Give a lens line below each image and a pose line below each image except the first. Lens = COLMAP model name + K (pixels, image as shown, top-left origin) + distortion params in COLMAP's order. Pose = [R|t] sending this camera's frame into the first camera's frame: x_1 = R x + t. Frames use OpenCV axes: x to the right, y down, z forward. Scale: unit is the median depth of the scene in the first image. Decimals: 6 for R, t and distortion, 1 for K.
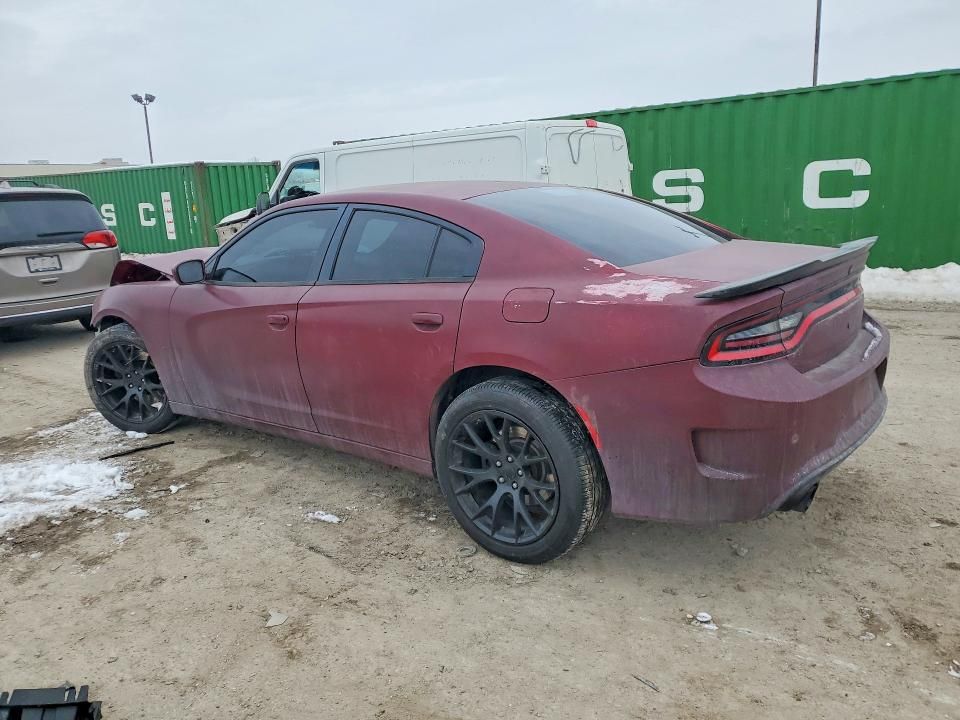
lens RADIAL K [[733.2, 0, 474.8], [0, 733.2, 357.9], [0, 0, 1]] dist [-0.005249, 0.050581]
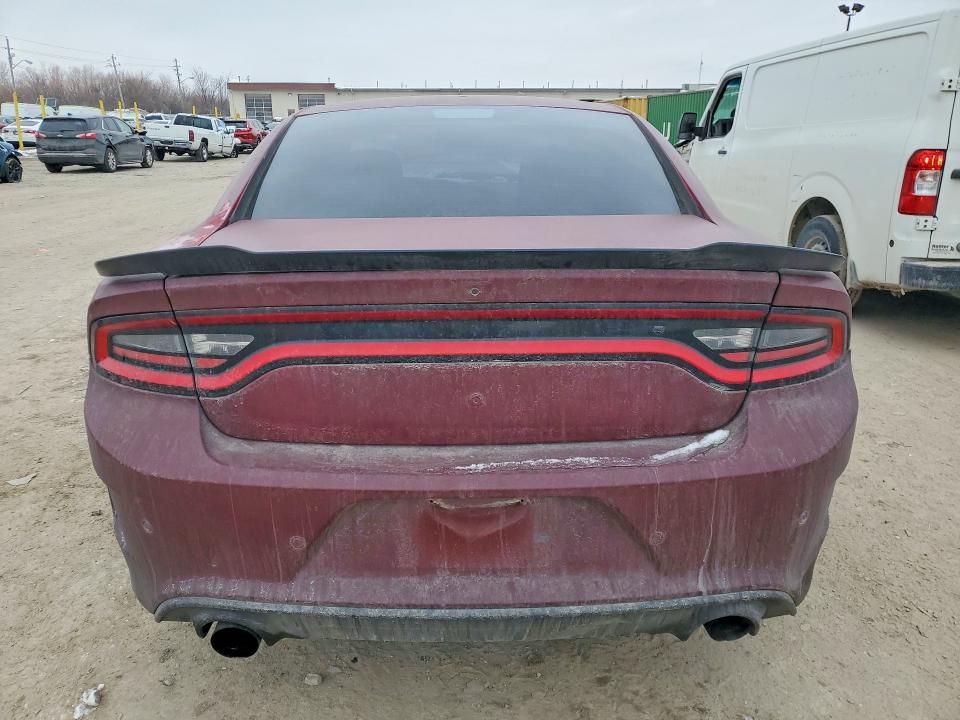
lens RADIAL K [[733.2, 0, 474.8], [0, 733.2, 357.9], [0, 0, 1]] dist [-0.005249, 0.050581]
pose [[0.647820, 0.274321, -0.710688, 0.945135], [-0.201966, 0.961377, 0.186986, -0.183136], [0.734533, 0.022402, 0.678203, 0.729587]]
